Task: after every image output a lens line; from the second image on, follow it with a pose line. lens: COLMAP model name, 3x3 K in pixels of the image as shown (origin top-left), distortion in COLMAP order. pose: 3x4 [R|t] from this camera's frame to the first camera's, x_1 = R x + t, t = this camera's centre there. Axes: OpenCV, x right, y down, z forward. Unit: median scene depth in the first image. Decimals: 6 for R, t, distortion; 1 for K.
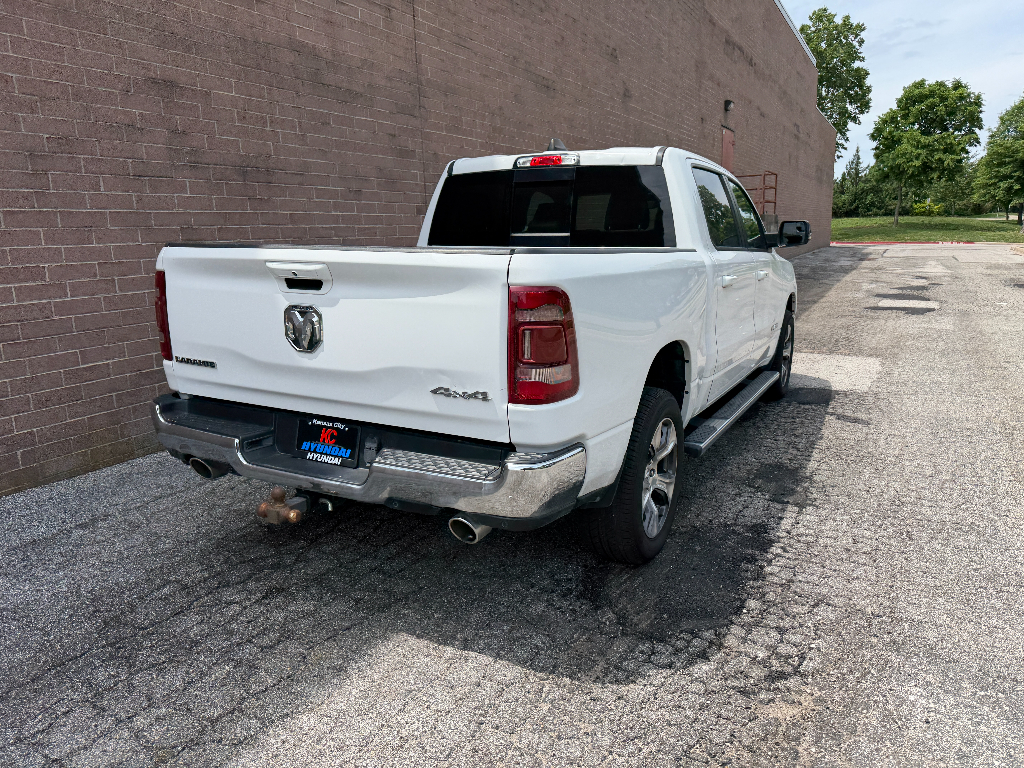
lens RADIAL K [[708.4, 0, 508.0], [0, 708.4, 392.0], [0, 0, 1]] dist [0.032392, -0.038498]
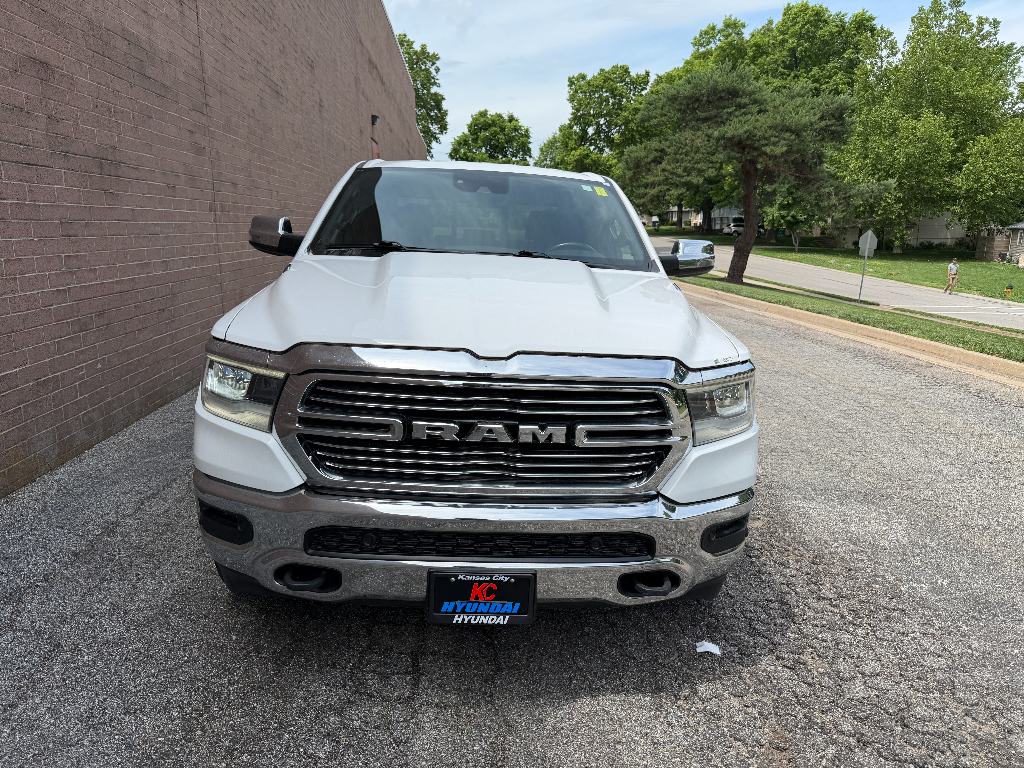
lens RADIAL K [[708.4, 0, 520.1], [0, 708.4, 382.6], [0, 0, 1]] dist [0.032392, -0.038498]
pose [[0.846449, -0.078731, 0.526618, -0.667056], [0.086938, 0.996171, 0.009191, 0.026707], [-0.525325, 0.038003, 0.850053, -0.120918]]
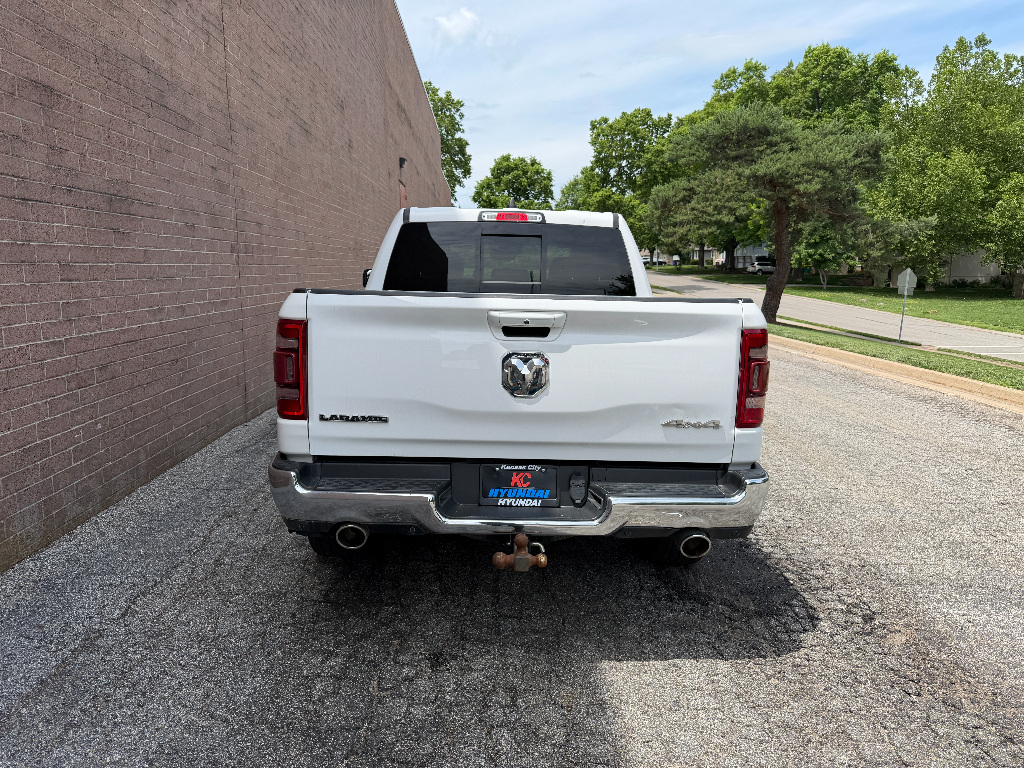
lens RADIAL K [[708.4, 0, 510.8], [0, 708.4, 377.9], [0, 0, 1]] dist [0.032392, -0.038498]
pose [[0.868252, -0.046192, 0.493968, -0.611506], [0.084585, 0.994861, -0.055643, -0.022245], [-0.488859, 0.090095, 0.867698, 0.093929]]
